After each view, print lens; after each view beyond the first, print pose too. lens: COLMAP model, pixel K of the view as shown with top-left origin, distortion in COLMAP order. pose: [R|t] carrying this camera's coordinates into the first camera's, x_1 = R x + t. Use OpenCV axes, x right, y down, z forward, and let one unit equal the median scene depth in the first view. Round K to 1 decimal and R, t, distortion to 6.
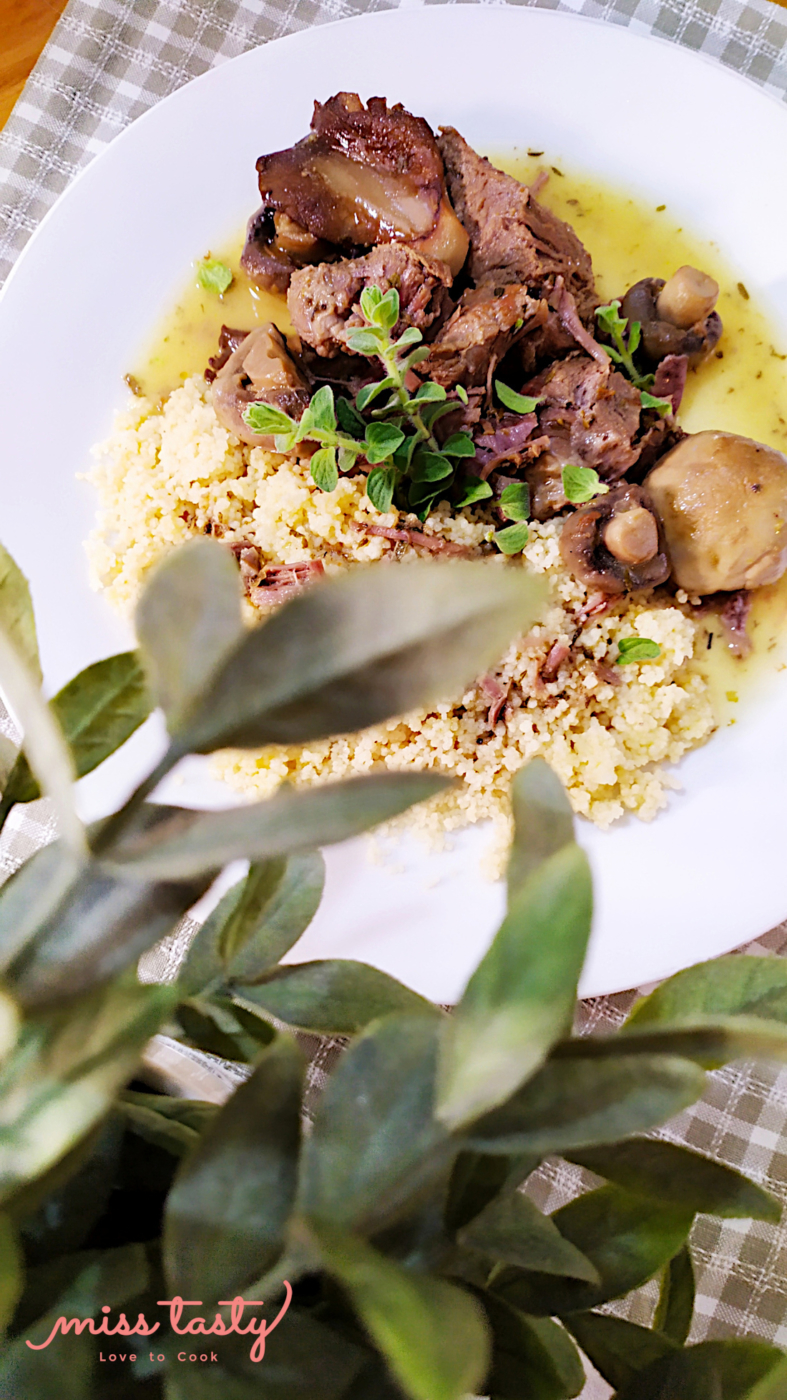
lens RADIAL K [[1046.1, 0, 393.5], [0, 1046.1, 700.0], [0, 0, 1]] dist [0.021512, 0.003702]
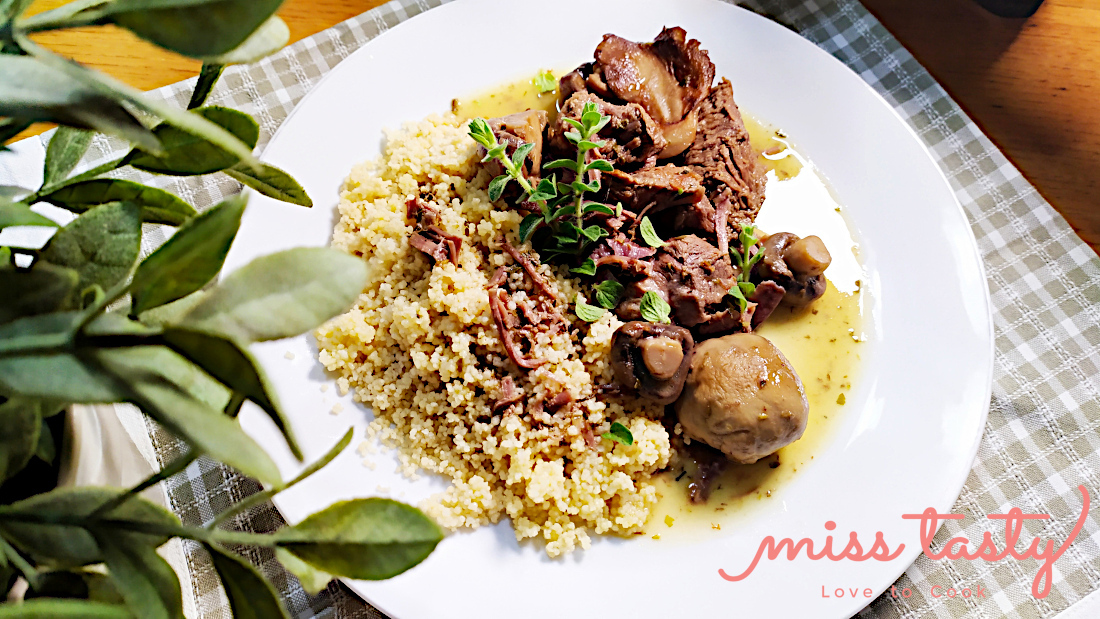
lens RADIAL K [[821.9, 0, 555.6], [0, 821.9, 322.0], [0, 0, 1]] dist [0.021512, 0.003702]
pose [[0.802408, 0.554894, -0.219624, 0.312855], [-0.593741, 0.779370, -0.200134, 0.092053], [0.060115, 0.290989, 0.954836, -0.007405]]
